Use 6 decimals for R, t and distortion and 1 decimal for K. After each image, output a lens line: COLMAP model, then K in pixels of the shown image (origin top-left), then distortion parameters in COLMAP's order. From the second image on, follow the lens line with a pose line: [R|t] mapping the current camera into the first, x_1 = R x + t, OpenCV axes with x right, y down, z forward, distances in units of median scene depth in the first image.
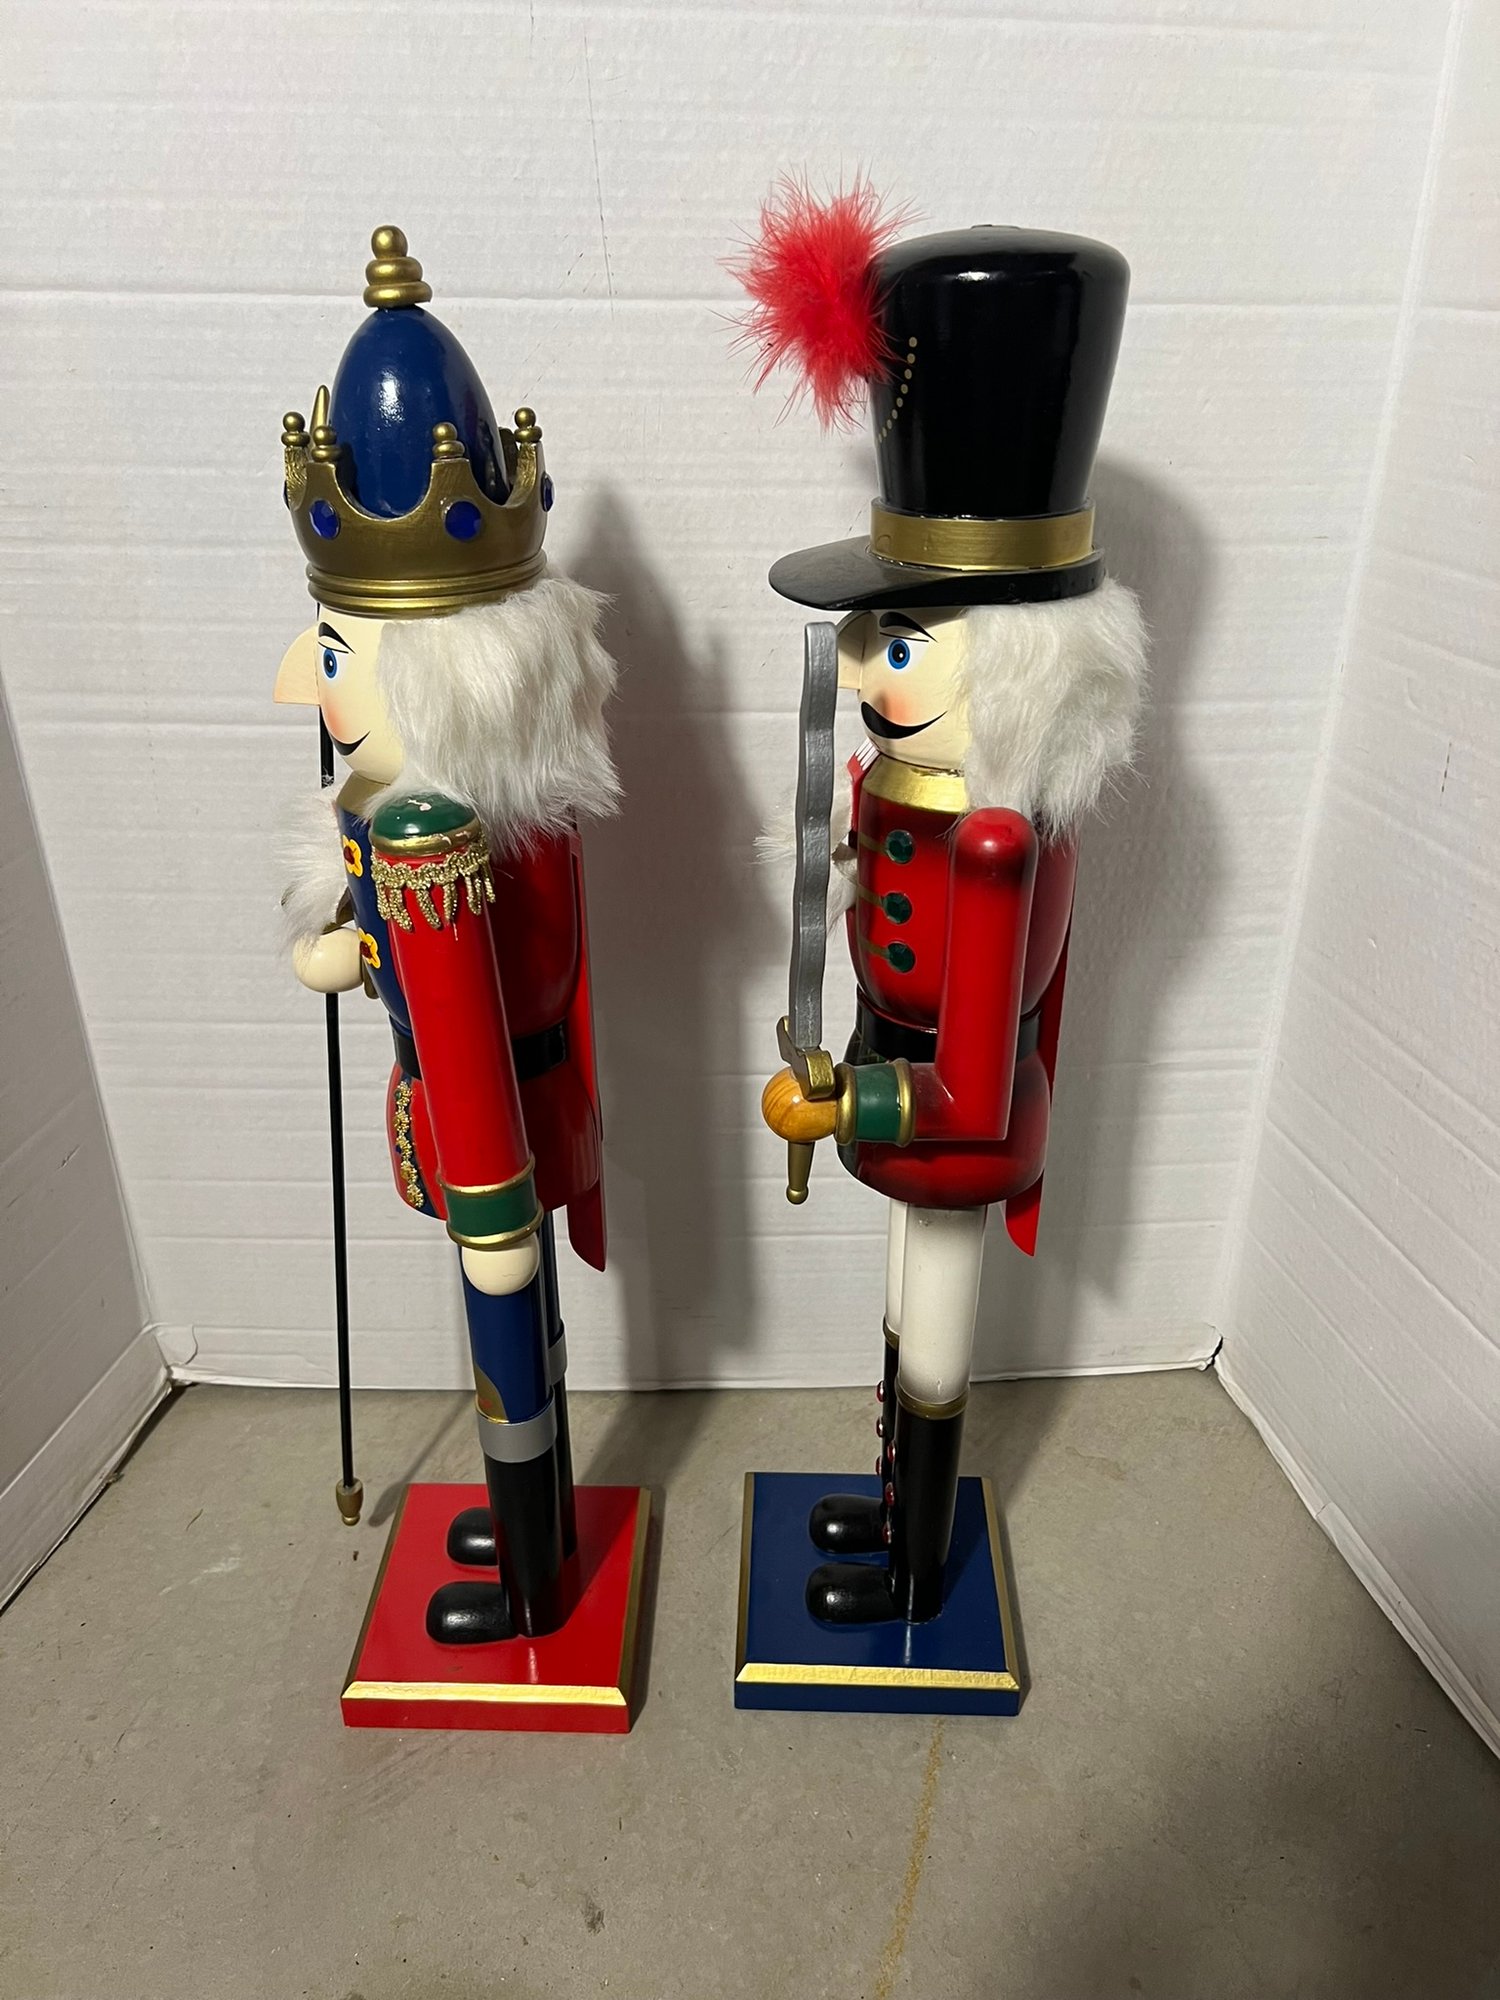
lens RADIAL K [[1505.9, 0, 749.7], [0, 1505.9, 1001.1], [0, 0, 1]] dist [0.008838, -0.014049]
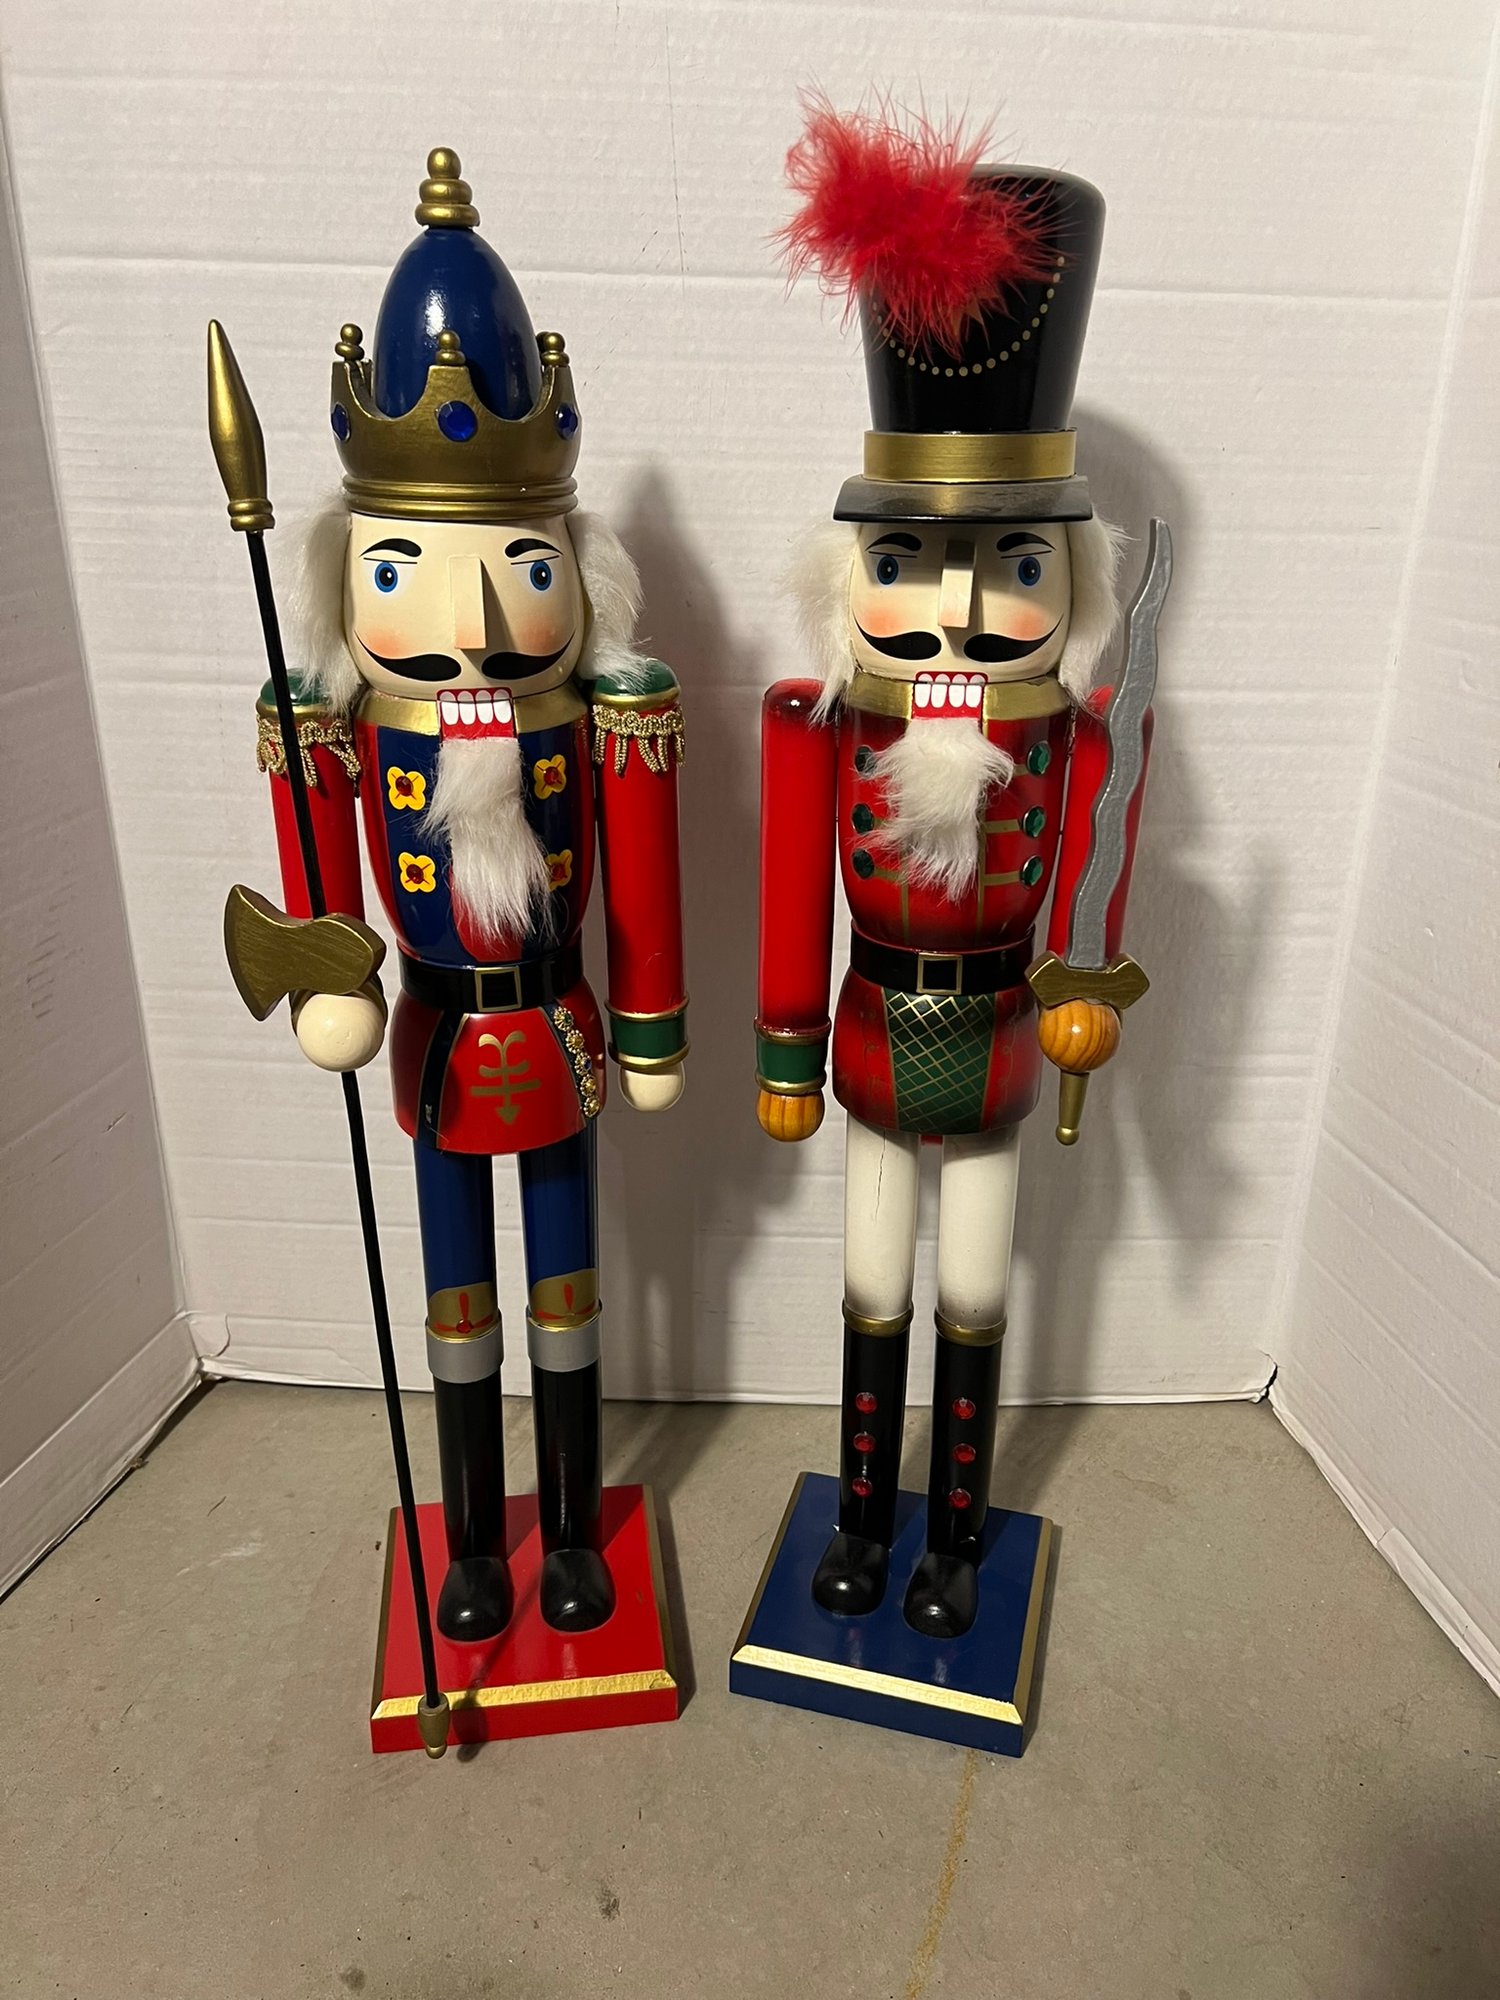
lens RADIAL K [[1505.9, 0, 750.7], [0, 1505.9, 1001.5], [0, 0, 1]] dist [0.008838, -0.014049]
pose [[0.999164, 0.025825, -0.031682, 0.000882], [-0.028586, 0.995527, -0.090051, 0.114628], [0.029214, 0.090881, 0.995433, 0.007305]]
